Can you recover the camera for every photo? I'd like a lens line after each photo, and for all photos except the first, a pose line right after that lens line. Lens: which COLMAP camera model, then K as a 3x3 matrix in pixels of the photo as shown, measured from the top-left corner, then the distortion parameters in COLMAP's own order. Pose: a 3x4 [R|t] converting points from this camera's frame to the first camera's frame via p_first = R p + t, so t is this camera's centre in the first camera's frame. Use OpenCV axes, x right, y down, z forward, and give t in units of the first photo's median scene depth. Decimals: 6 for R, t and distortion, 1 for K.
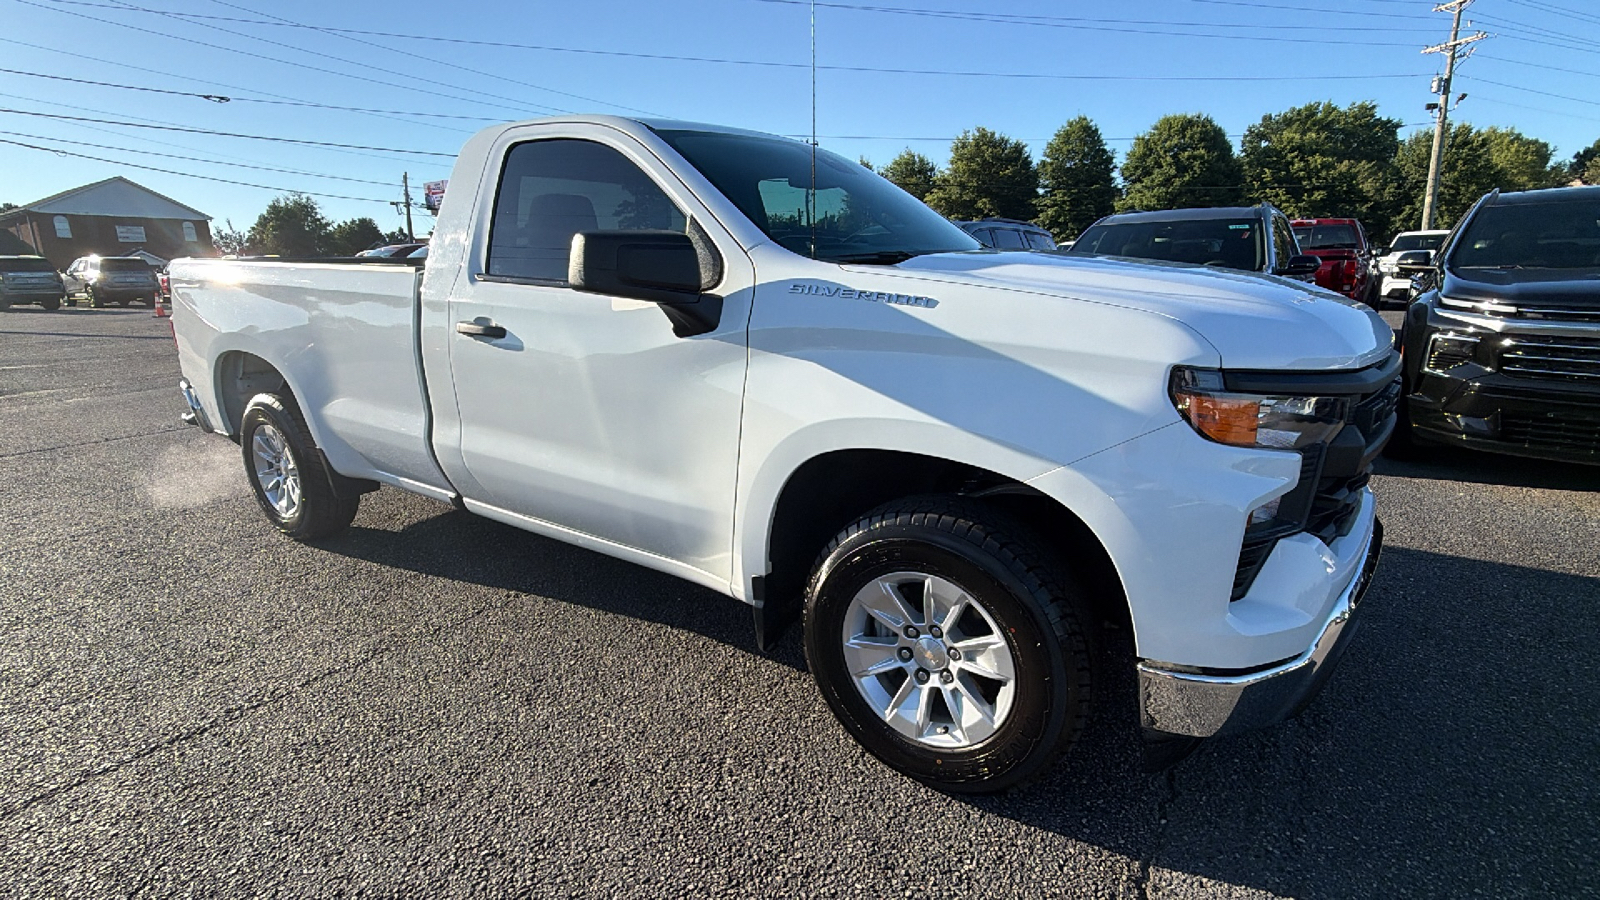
lens RADIAL K [[756.3, 0, 800.0], [0, 756.3, 450.0], [0, 0, 1]] dist [0.001643, -0.001212]
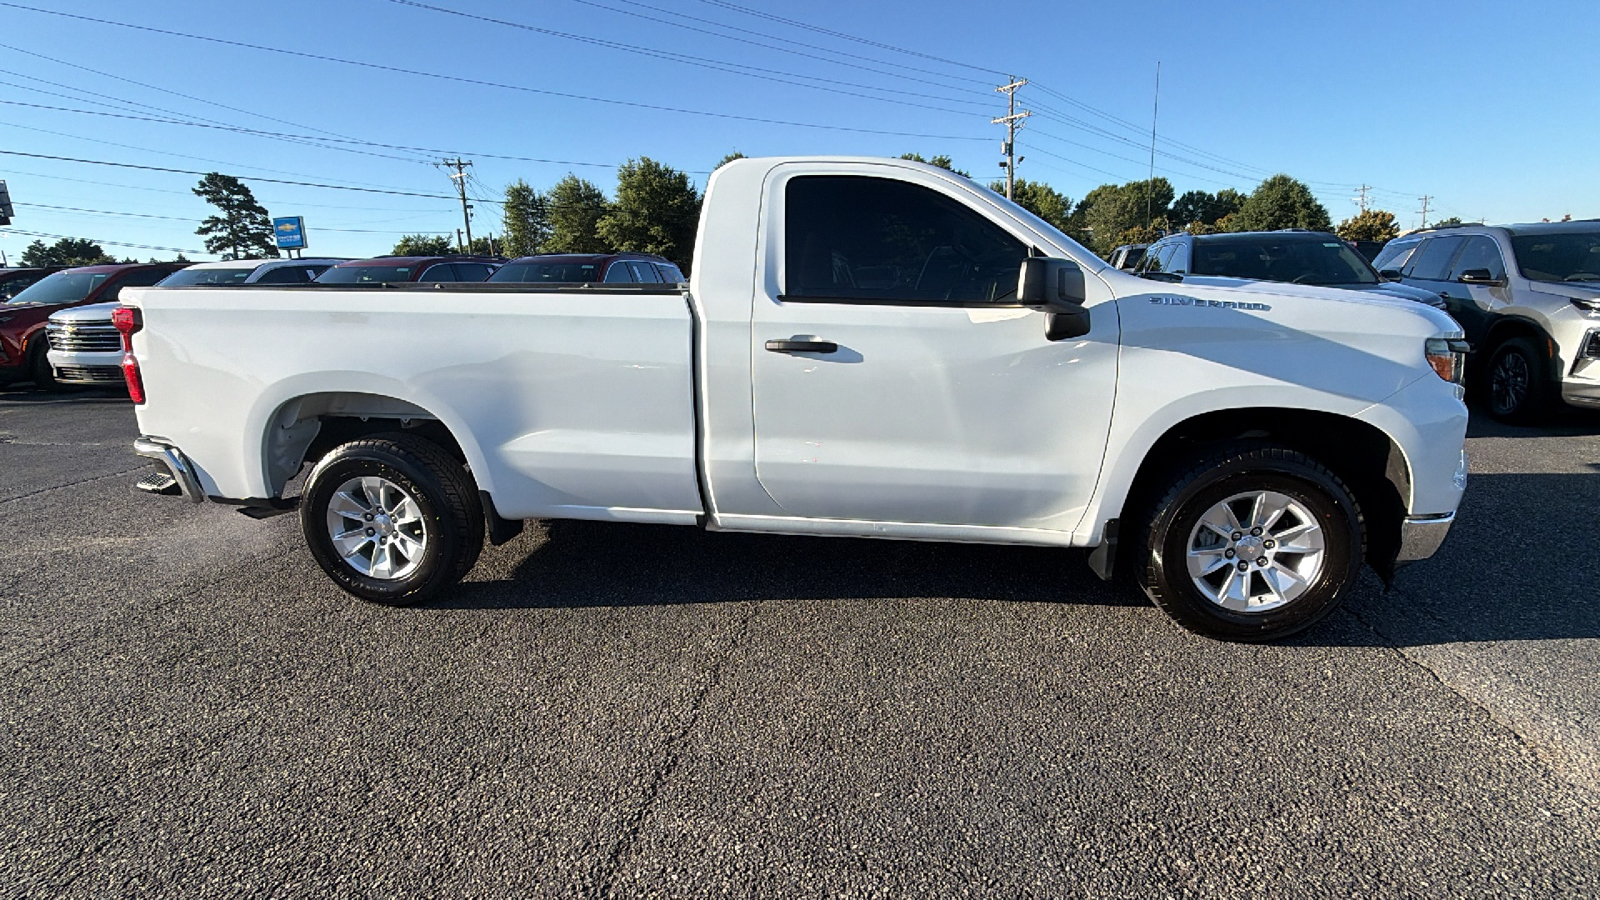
lens RADIAL K [[756.3, 0, 800.0], [0, 756.3, 450.0], [0, 0, 1]] dist [0.001643, -0.001212]
pose [[0.904012, -0.096713, 0.416425, -0.421612], [0.110133, 0.993882, -0.008262, -0.000727], [-0.413078, 0.053331, 0.909133, 0.008904]]
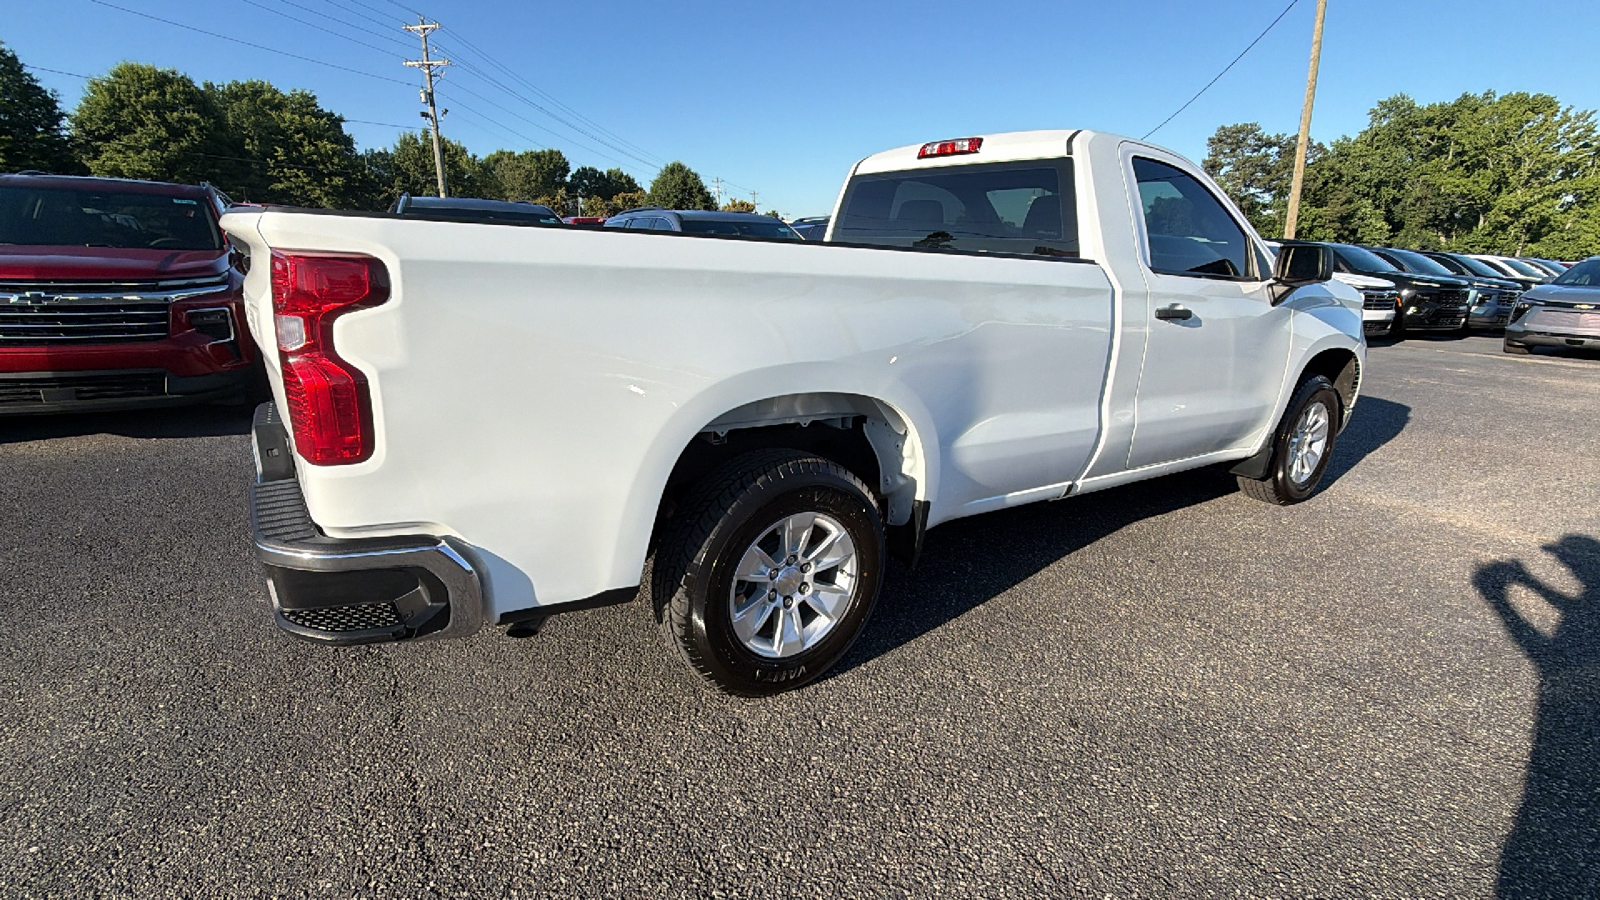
lens RADIAL K [[756.3, 0, 800.0], [0, 756.3, 450.0], [0, 0, 1]] dist [0.001643, -0.001212]
pose [[0.371422, -0.213697, 0.903537, -0.838791], [0.193808, 0.969559, 0.149643, -0.113465], [-0.908011, 0.119532, 0.401532, 0.500205]]
